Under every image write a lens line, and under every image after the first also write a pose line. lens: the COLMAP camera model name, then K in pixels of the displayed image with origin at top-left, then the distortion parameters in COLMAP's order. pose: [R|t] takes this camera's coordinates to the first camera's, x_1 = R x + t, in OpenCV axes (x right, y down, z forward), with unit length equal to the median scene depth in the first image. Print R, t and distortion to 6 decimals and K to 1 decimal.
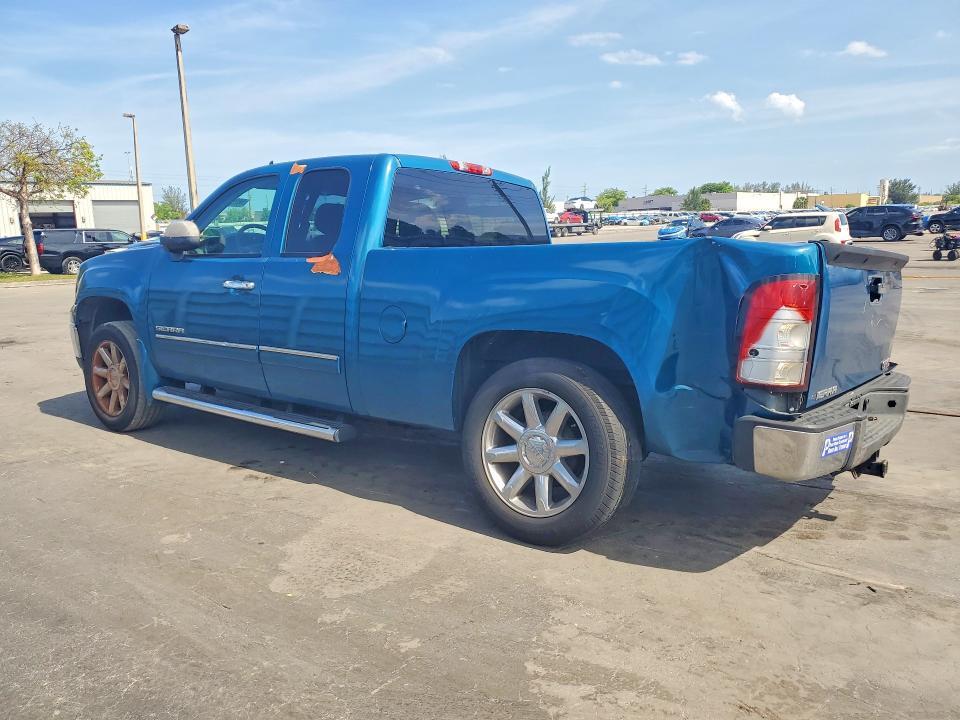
lens RADIAL K [[750.1, 0, 480.4], [0, 750.1, 357.5], [0, 0, 1]] dist [0.006866, 0.003988]
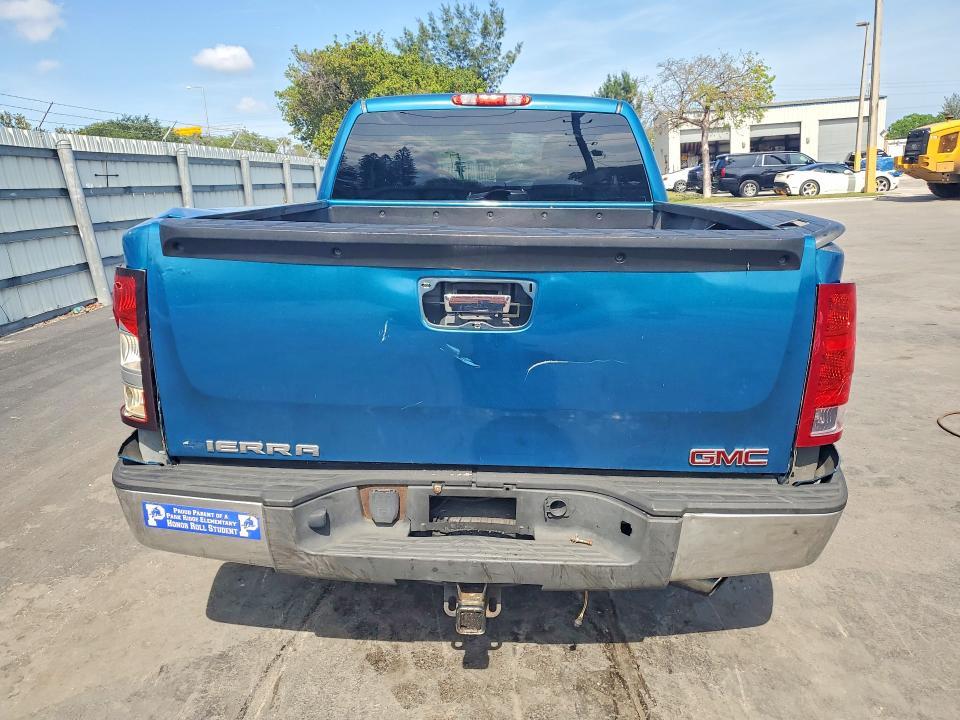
lens RADIAL K [[750.1, 0, 480.4], [0, 750.1, 357.5], [0, 0, 1]] dist [0.006866, 0.003988]
pose [[0.589979, 0.180702, -0.786938, 0.870576], [-0.097473, 0.983446, 0.152749, -0.122217], [0.801513, -0.013414, 0.597827, 0.613385]]
